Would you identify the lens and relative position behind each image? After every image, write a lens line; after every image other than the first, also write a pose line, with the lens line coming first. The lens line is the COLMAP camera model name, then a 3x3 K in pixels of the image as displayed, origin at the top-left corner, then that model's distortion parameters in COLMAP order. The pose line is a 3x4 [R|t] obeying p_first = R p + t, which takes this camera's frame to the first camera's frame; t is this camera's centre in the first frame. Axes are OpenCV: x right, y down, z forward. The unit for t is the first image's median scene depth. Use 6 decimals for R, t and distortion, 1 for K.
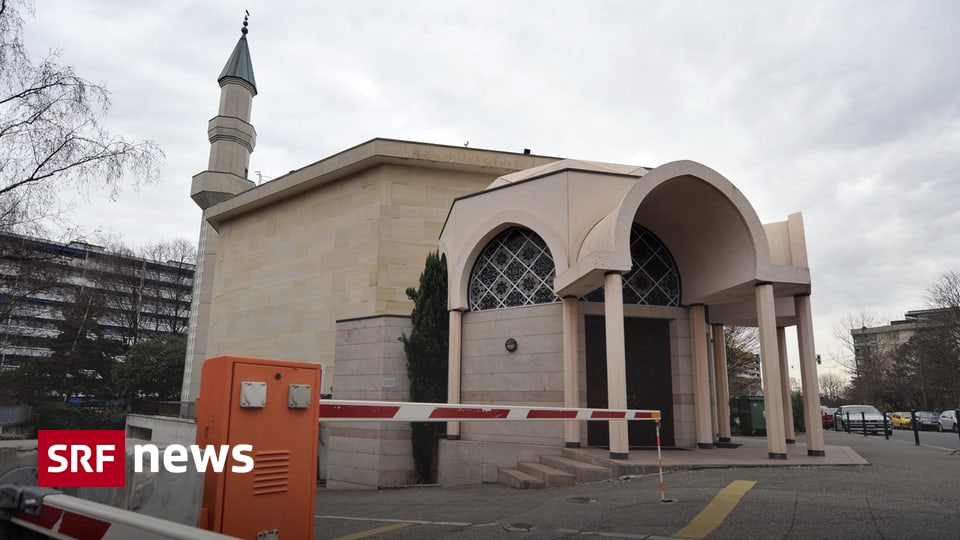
lens RADIAL K [[493.5, 0, 451.7], [0, 493.5, 316.1], [0, 0, 1]] dist [-0.001631, -0.000581]
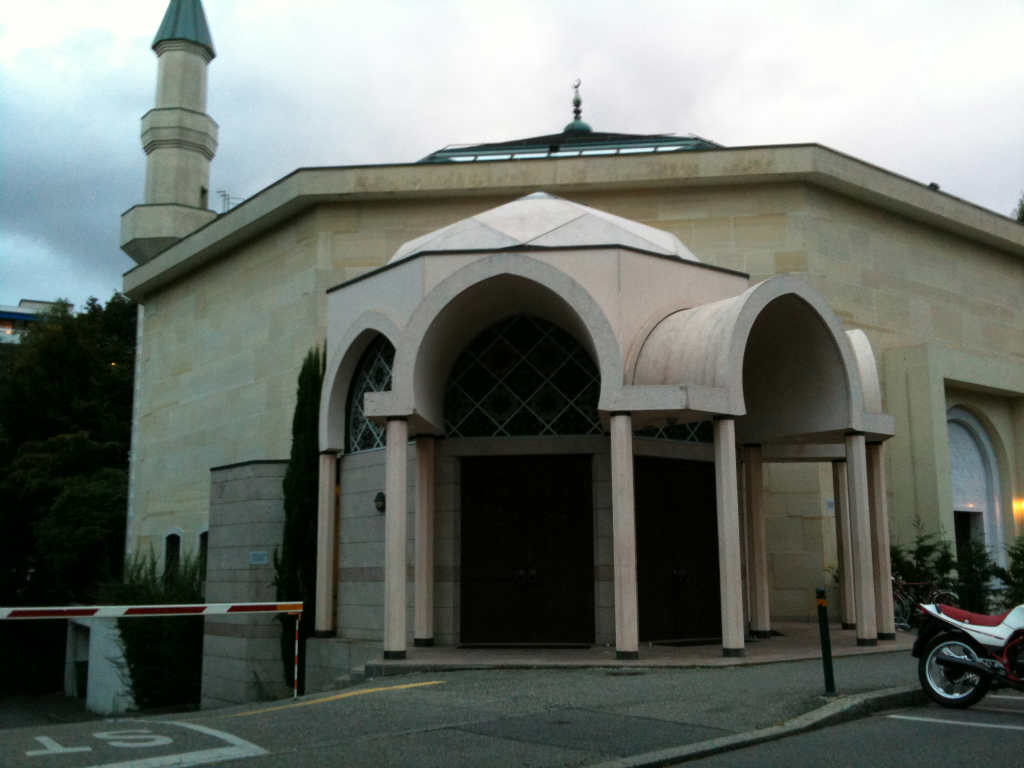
lens RADIAL K [[1094.9, 0, 507.2], [0, 1094.9, 353.3], [0, 0, 1]] dist [0.063027, 0.000000]
pose [[0.957351, -0.079039, -0.277907, 0.673686], [0.075341, 0.996869, -0.023979, -0.092253], [0.278932, 0.002018, 0.960309, -0.416726]]
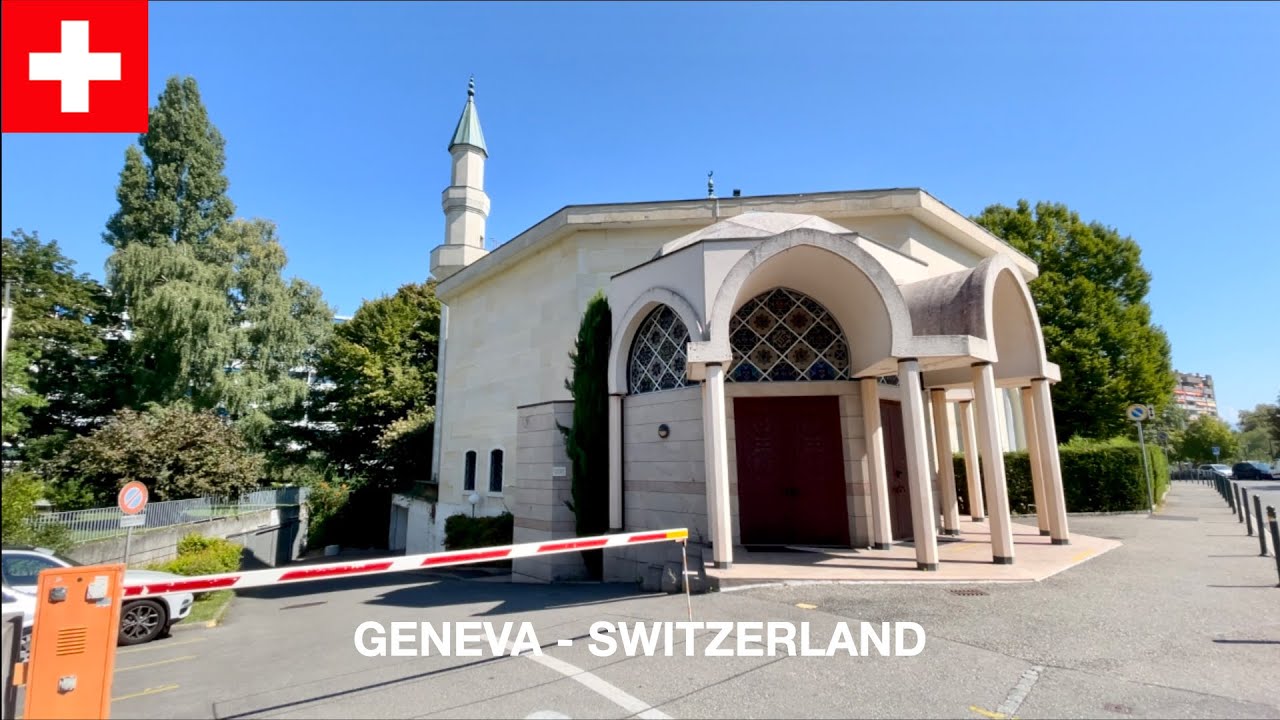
lens RADIAL K [[568.7, 0, 631.3], [0, 568.7, 351.3], [0, 0, 1]] dist [0.012884, -0.001114]
pose [[0.967155, -0.075655, -0.242667, 0.300759], [0.073932, 0.997131, -0.016210, -0.072538], [0.243197, -0.002263, 0.969974, -0.058721]]
